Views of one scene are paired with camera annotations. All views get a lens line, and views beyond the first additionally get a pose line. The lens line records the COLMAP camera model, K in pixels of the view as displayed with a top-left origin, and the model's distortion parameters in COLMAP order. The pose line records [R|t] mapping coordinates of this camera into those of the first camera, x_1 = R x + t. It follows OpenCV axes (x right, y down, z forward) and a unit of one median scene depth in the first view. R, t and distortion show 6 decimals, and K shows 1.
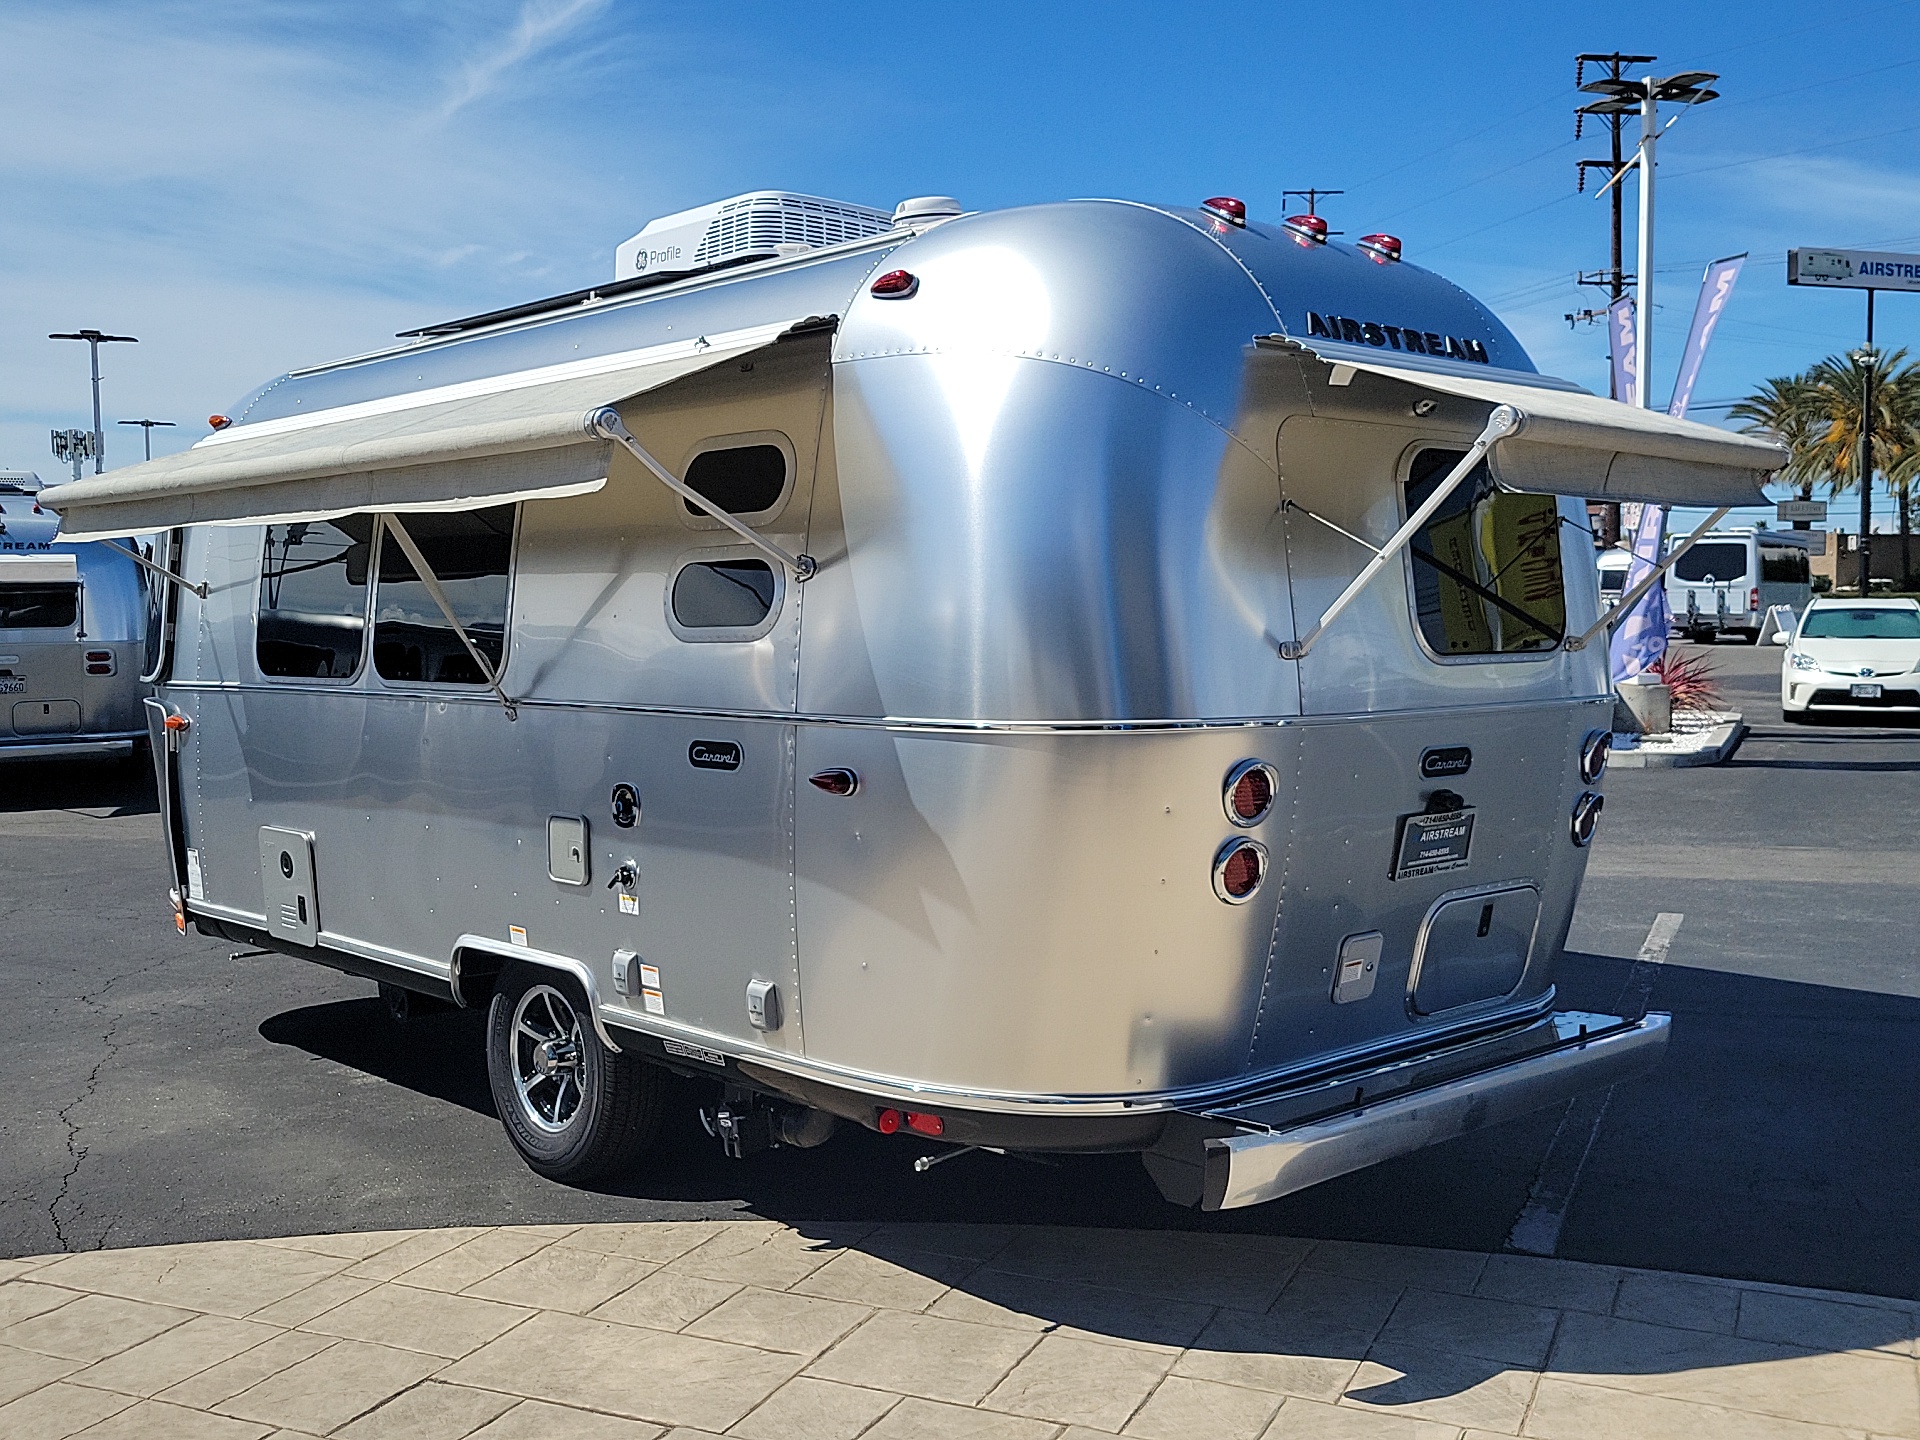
lens RADIAL K [[1861.8, 0, 957.6], [0, 1861.8, 721.4], [0, 0, 1]] dist [0.035807, -0.003278]
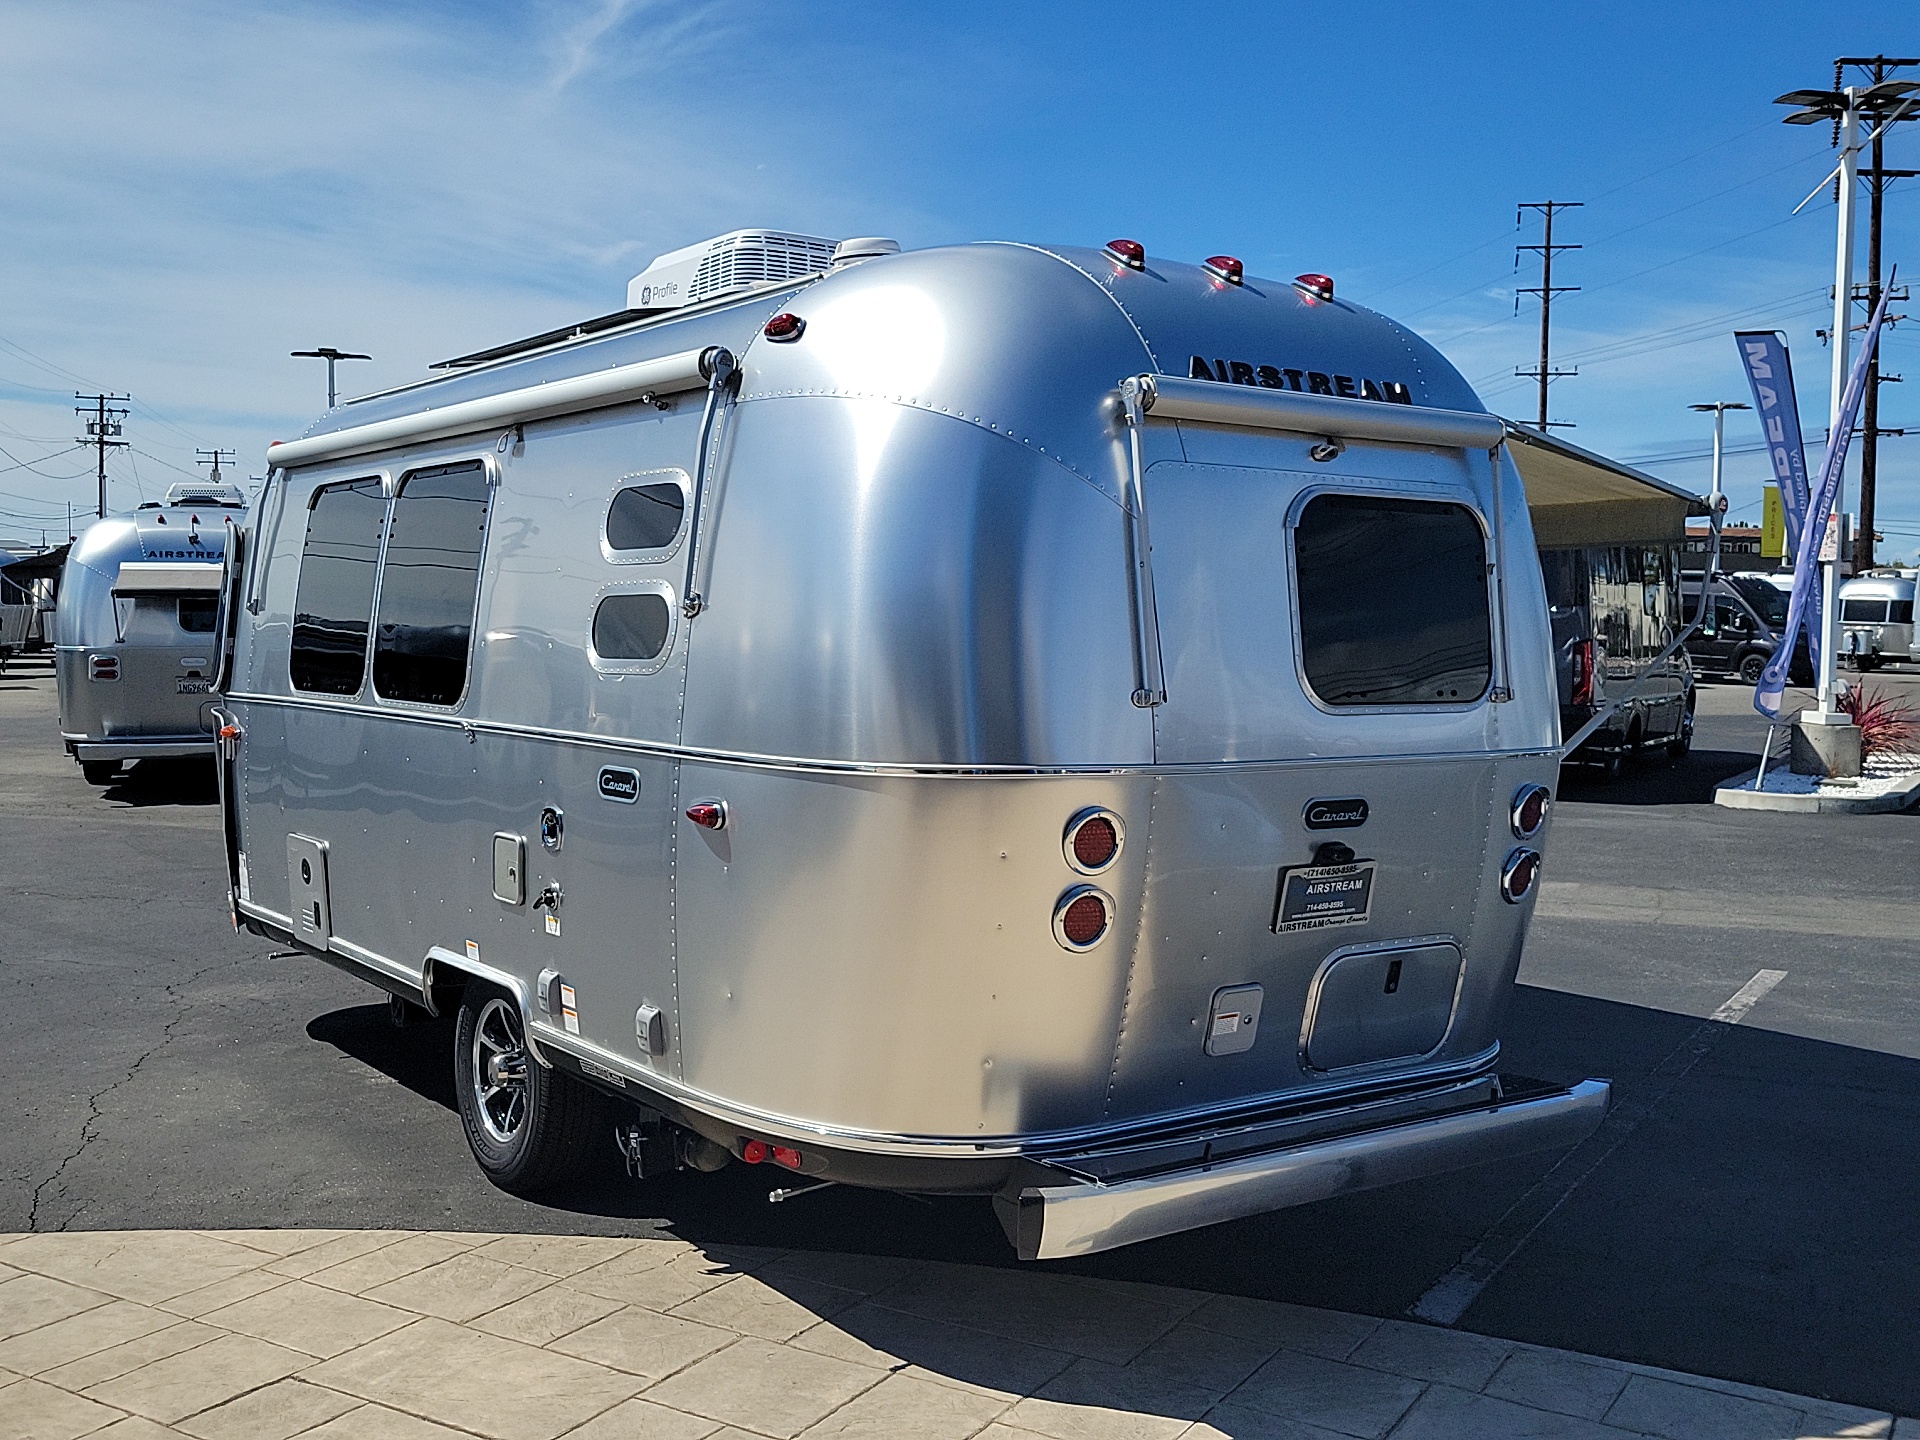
lens RADIAL K [[1861.8, 0, 957.6], [0, 1861.8, 721.4], [0, 0, 1]] dist [0.035807, -0.003278]
pose [[0.992339, 0.026111, -0.120753, 0.170345], [-0.027046, 0.999616, -0.006109, -0.014437], [0.120547, 0.009328, 0.992664, 0.003815]]
